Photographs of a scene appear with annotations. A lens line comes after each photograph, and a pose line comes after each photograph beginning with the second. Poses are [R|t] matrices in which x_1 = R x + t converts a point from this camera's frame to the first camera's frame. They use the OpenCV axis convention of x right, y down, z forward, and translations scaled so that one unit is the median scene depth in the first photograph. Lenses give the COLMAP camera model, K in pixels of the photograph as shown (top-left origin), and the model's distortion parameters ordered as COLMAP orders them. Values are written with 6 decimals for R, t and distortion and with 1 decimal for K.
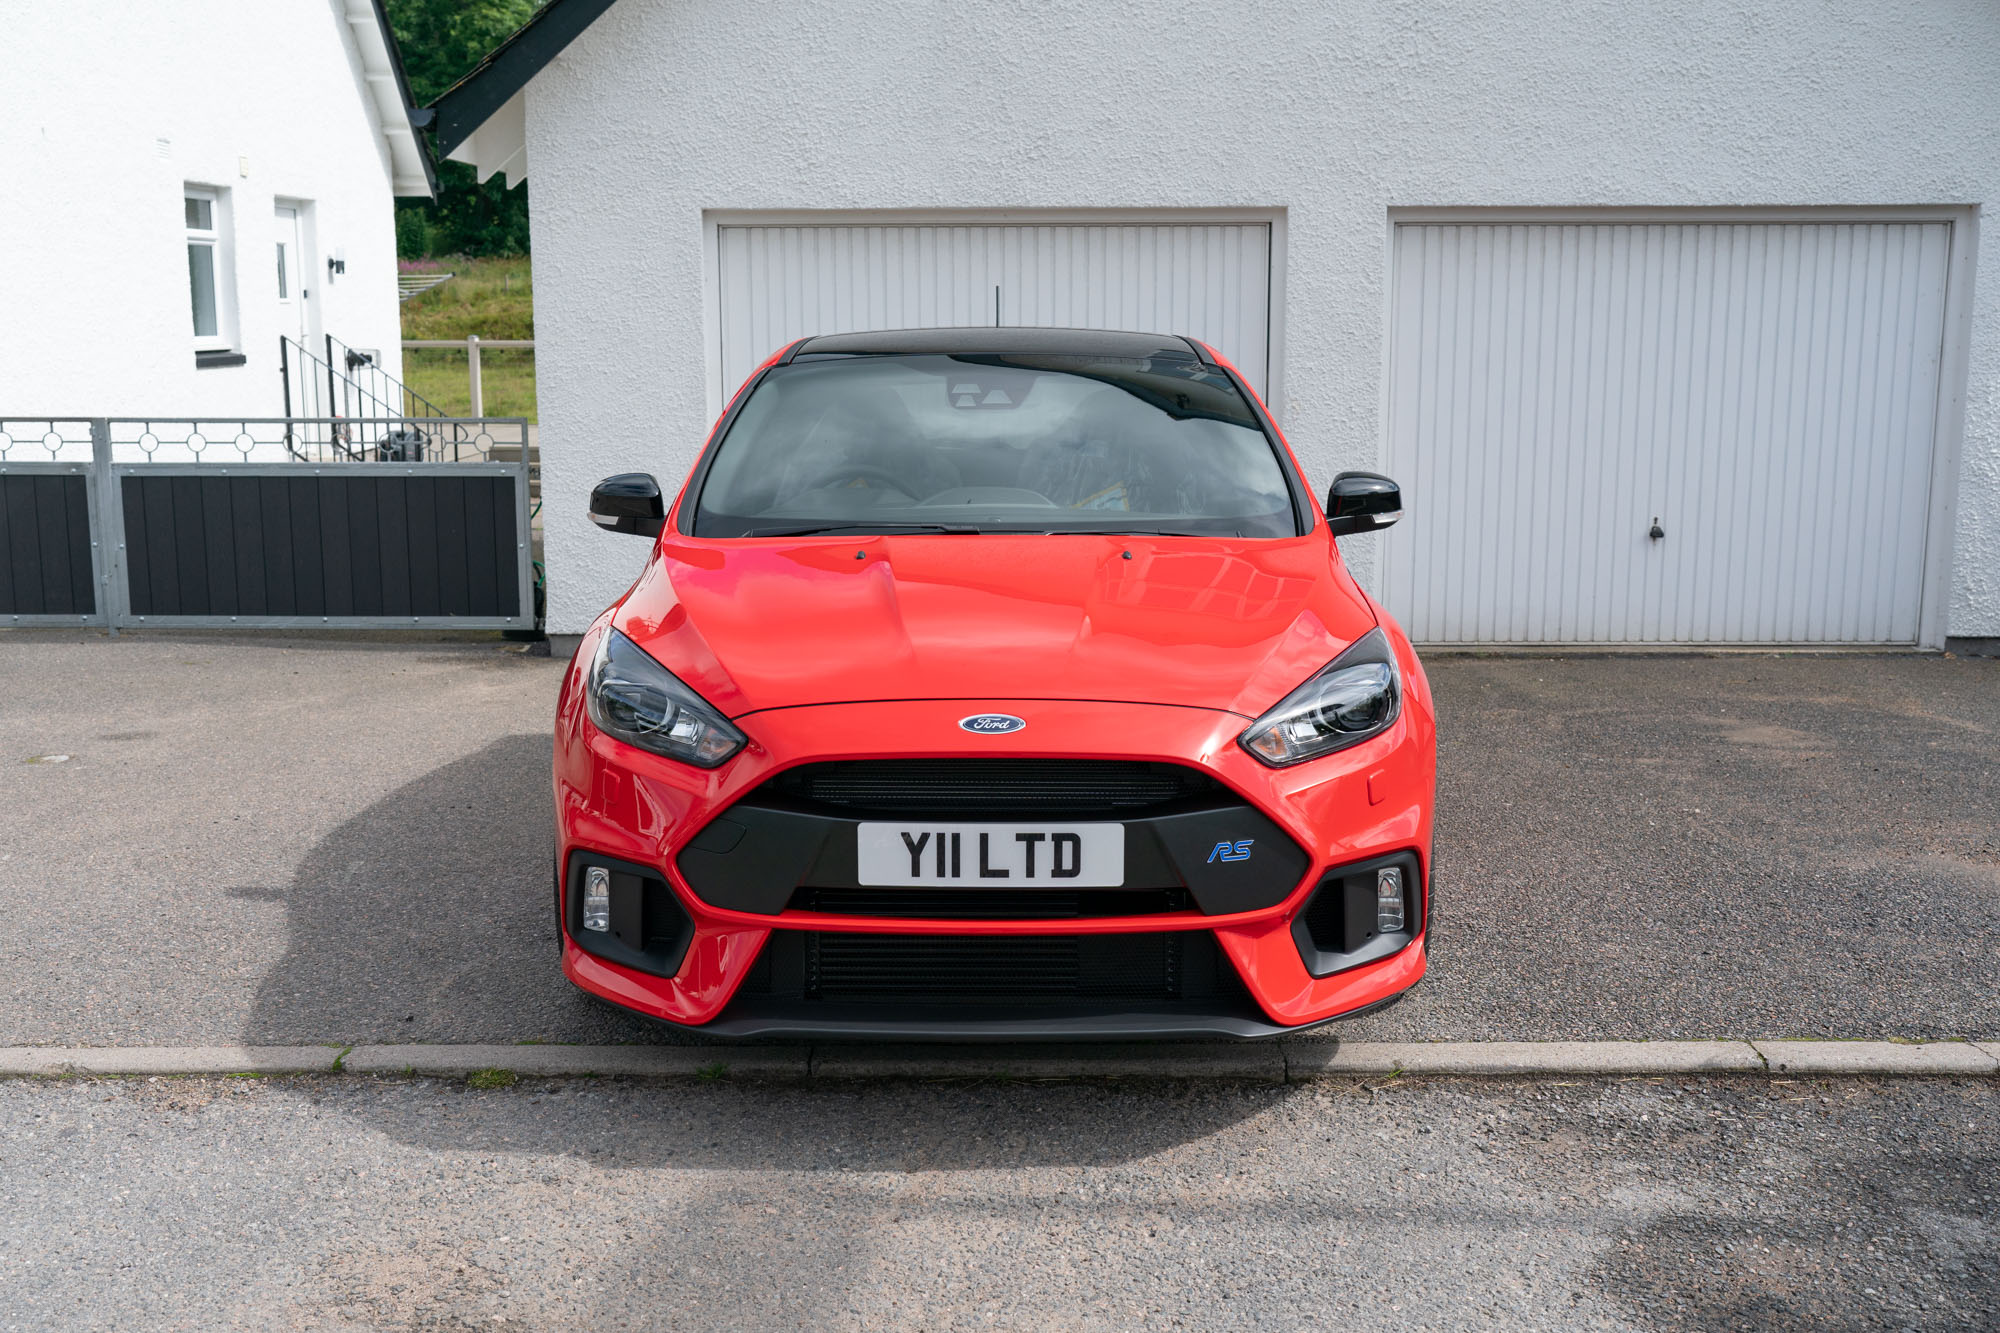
lens RADIAL K [[1994.0, 0, 1003.9], [0, 1994.0, 663.9], [0, 0, 1]] dist [0.005524, 0.000000]
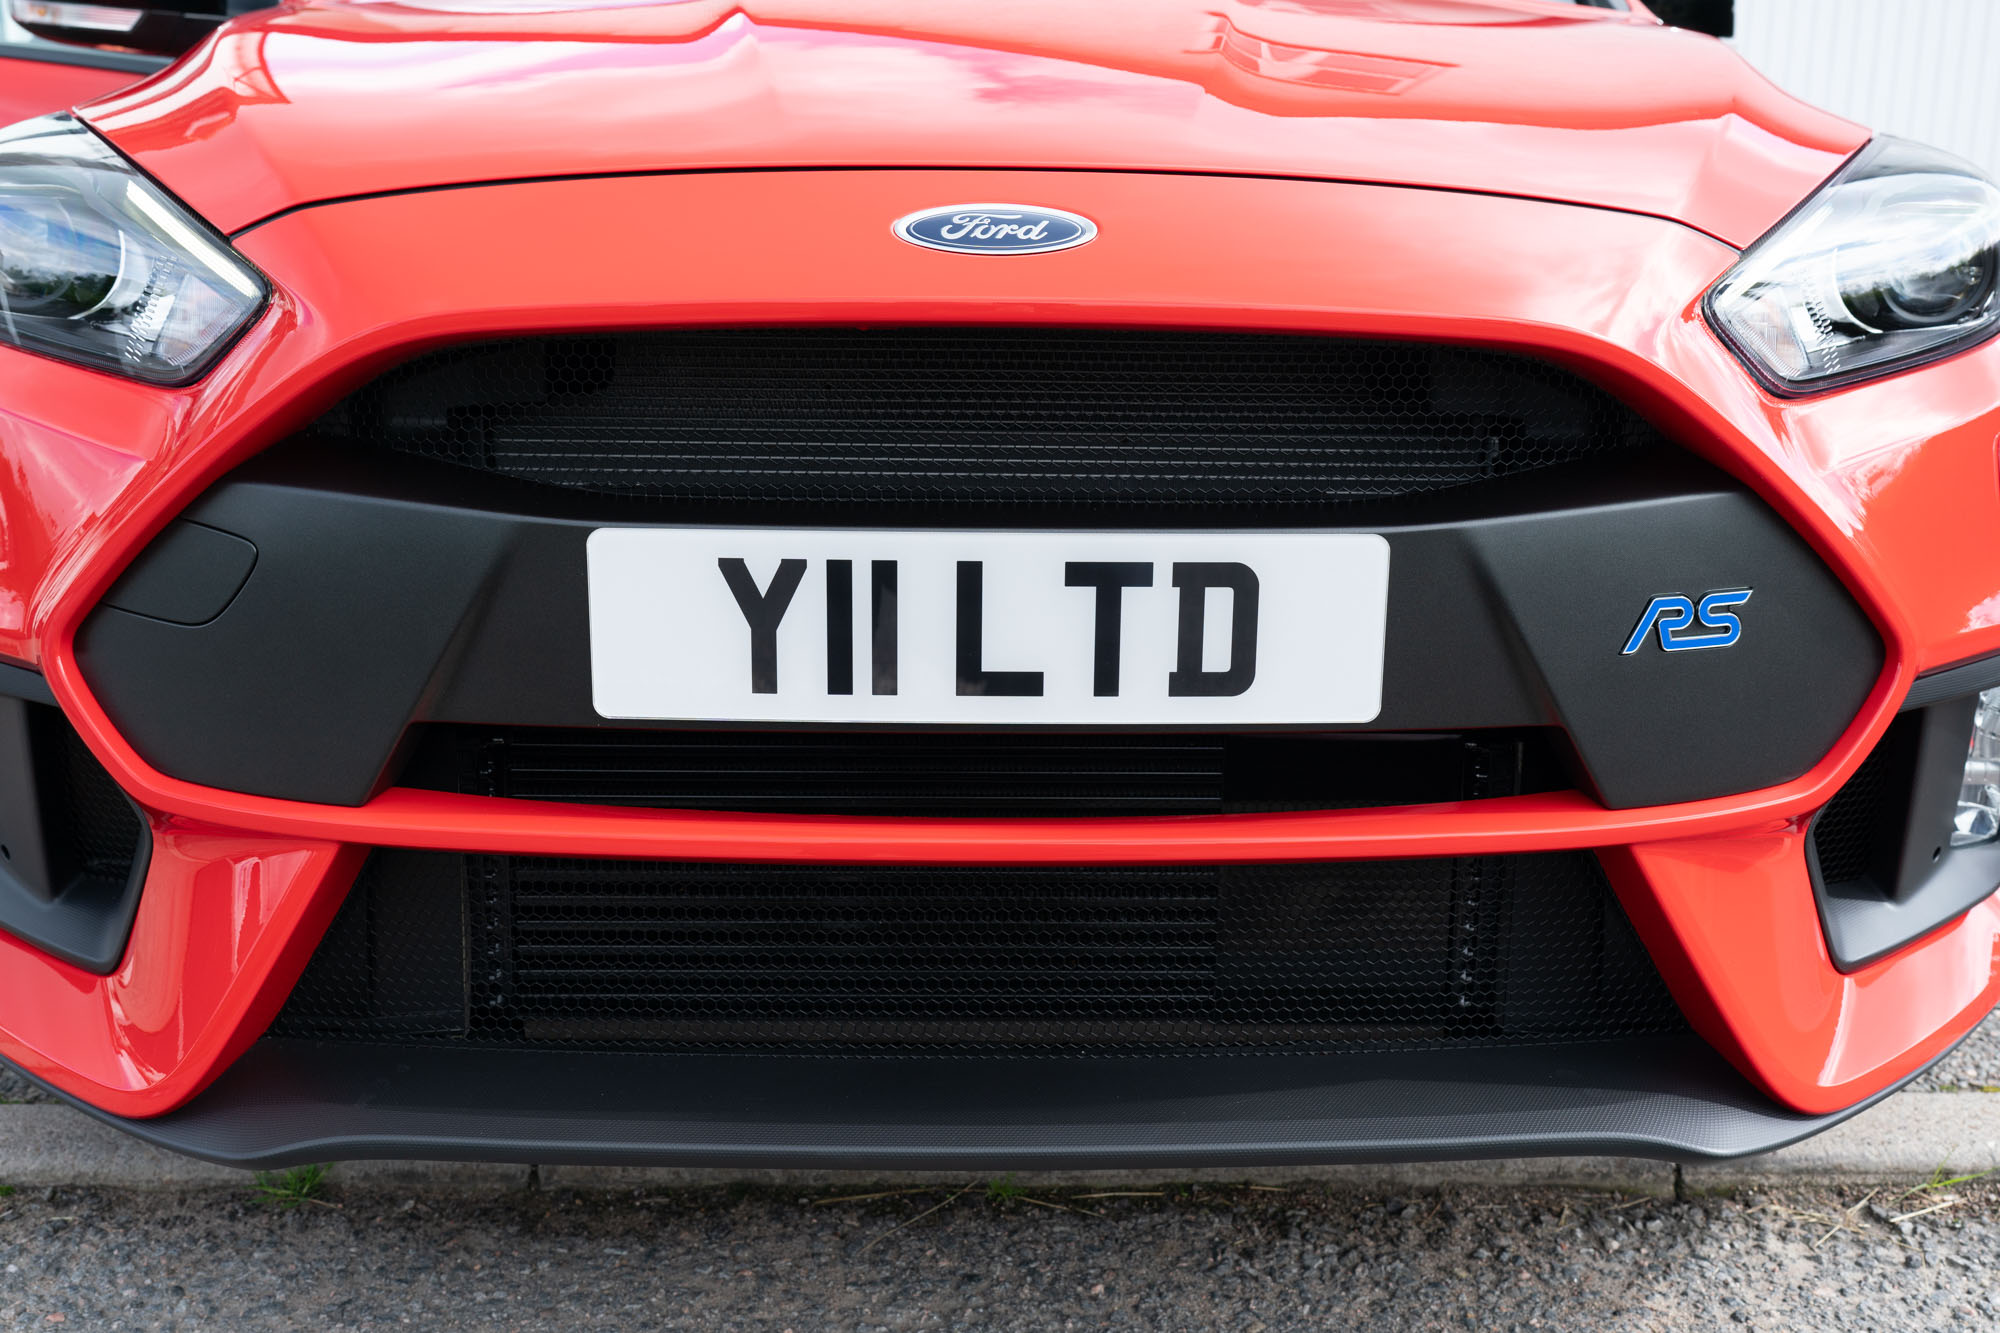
lens RADIAL K [[1994.0, 0, 998.0], [0, 1994.0, 669.6], [0, 0, 1]] dist [0.005524, 0.000000]
pose [[0.999729, 0.003009, 0.023105, -0.012749], [-0.004550, 0.997749, 0.066910, 0.080192], [-0.022851, -0.066997, 0.997491, 0.664055]]
